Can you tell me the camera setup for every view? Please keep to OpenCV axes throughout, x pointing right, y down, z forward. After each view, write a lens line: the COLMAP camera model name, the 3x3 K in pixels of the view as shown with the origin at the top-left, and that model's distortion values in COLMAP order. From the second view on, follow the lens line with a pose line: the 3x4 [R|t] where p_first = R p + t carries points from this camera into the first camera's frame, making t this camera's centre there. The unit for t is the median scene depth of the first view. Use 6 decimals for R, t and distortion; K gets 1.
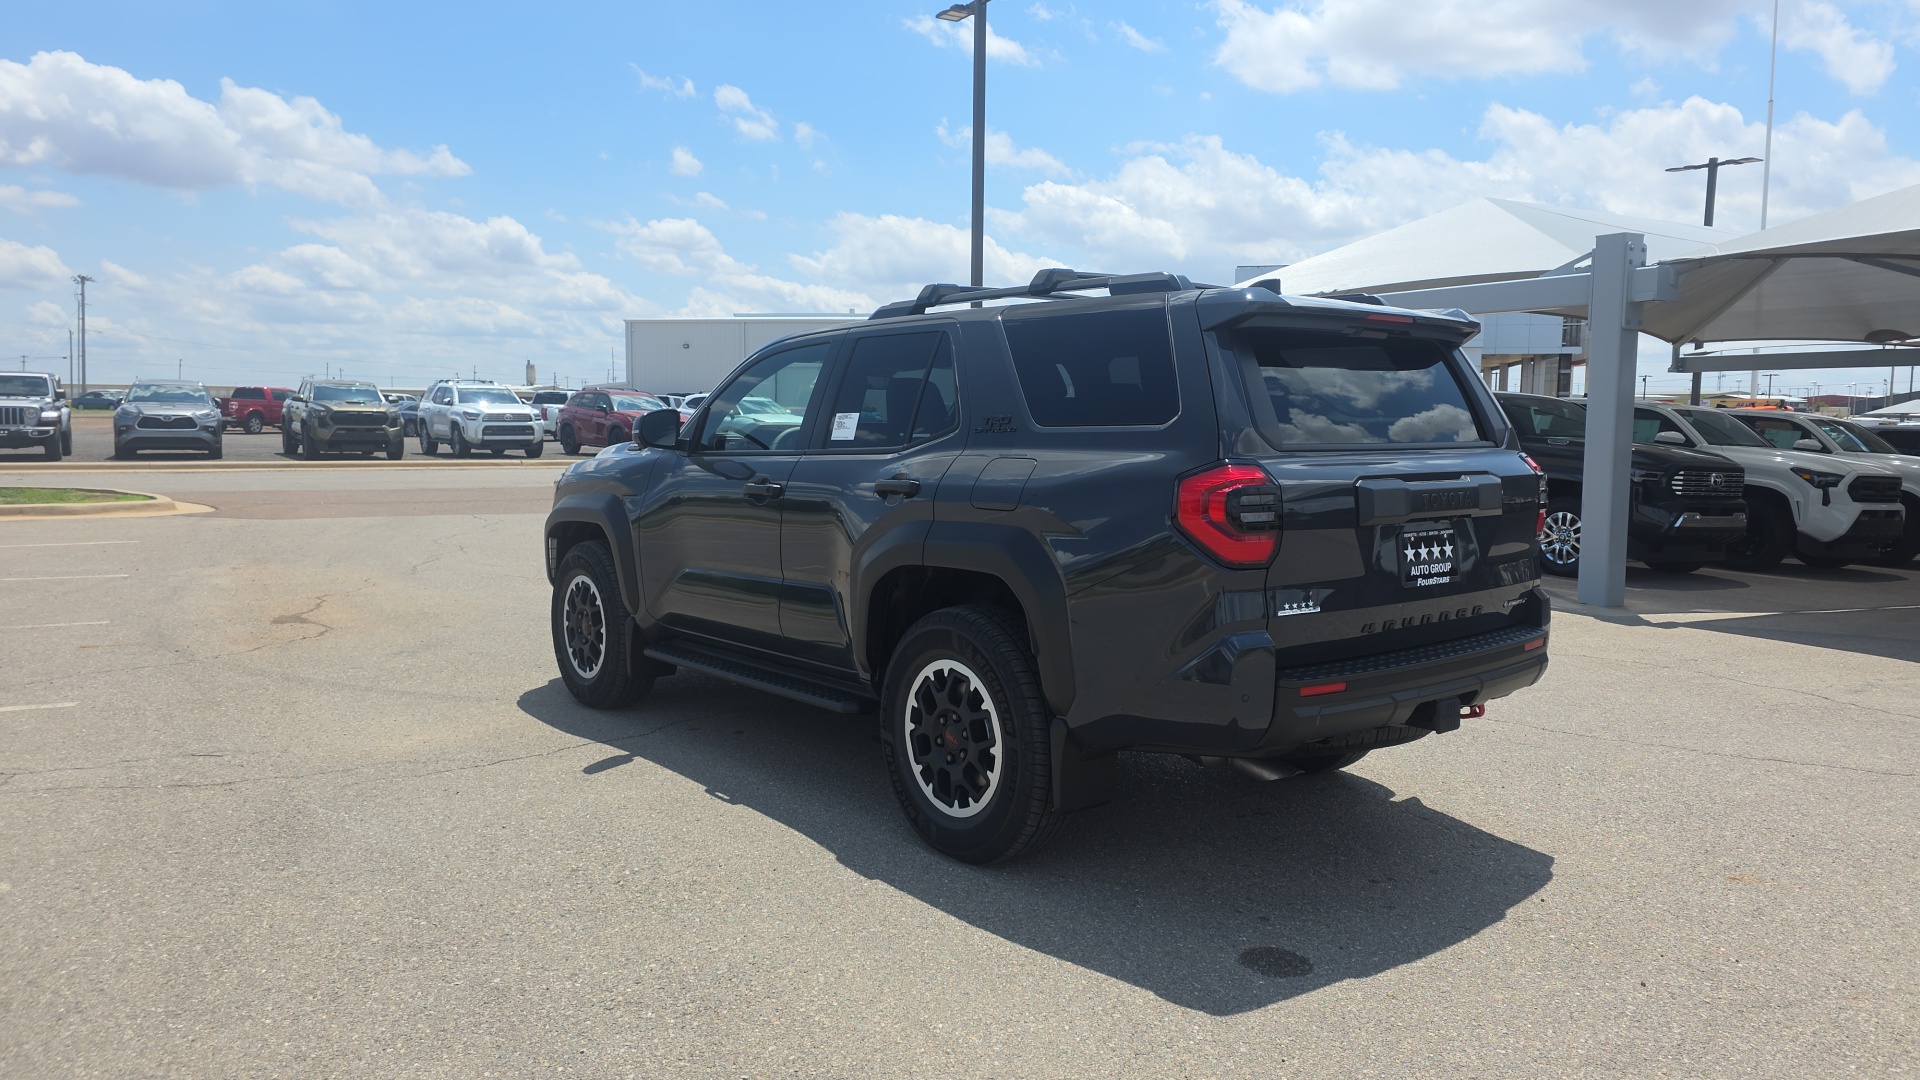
lens RADIAL K [[1301.8, 0, 962.6], [0, 1301.8, 545.9], [0, 0, 1]] dist [0.047143, -0.044759]
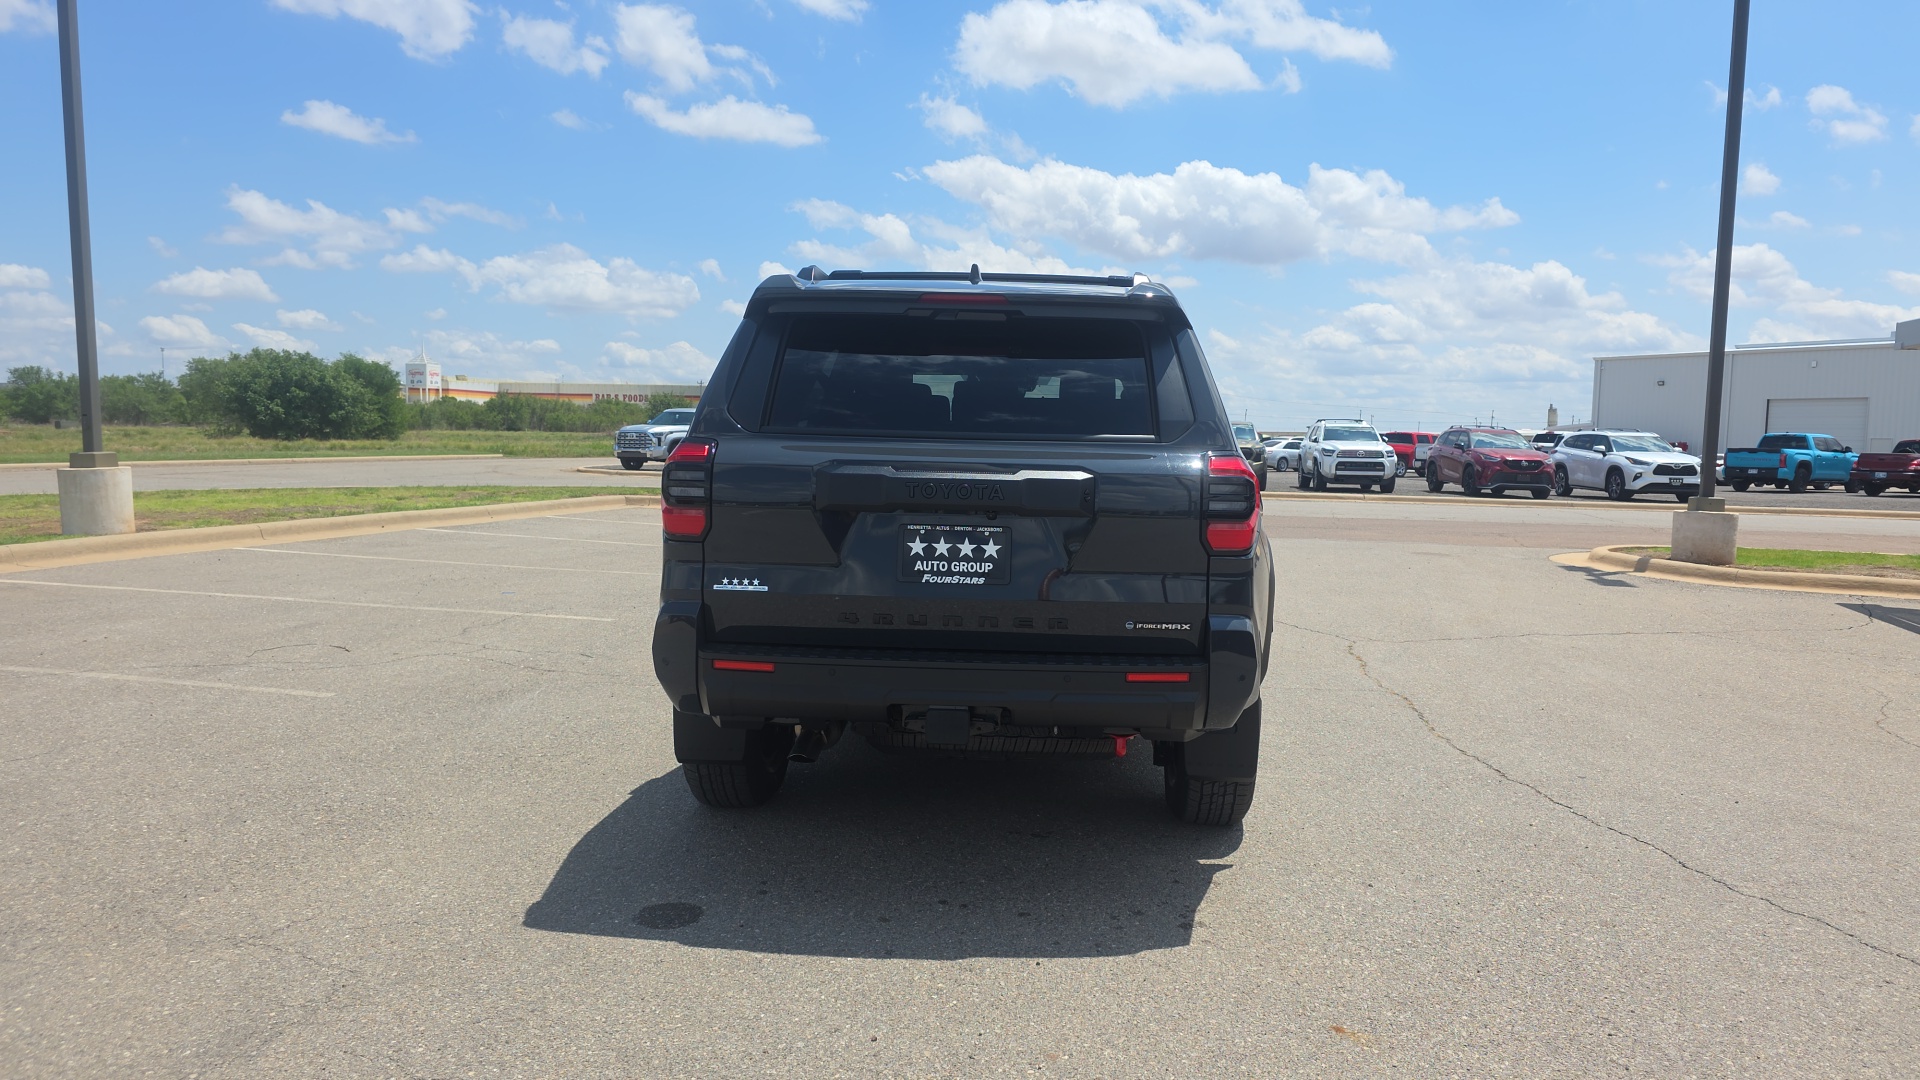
lens RADIAL K [[1329.4, 0, 1120.6], [0, 1329.4, 573.1], [0, 0, 1]] dist [0.050204, -0.039479]
pose [[0.731691, 0.070095, -0.678023, 0.128354], [-0.084076, 0.996384, 0.012276, 0.000092], [0.676432, 0.048023, 0.734938, 0.046866]]
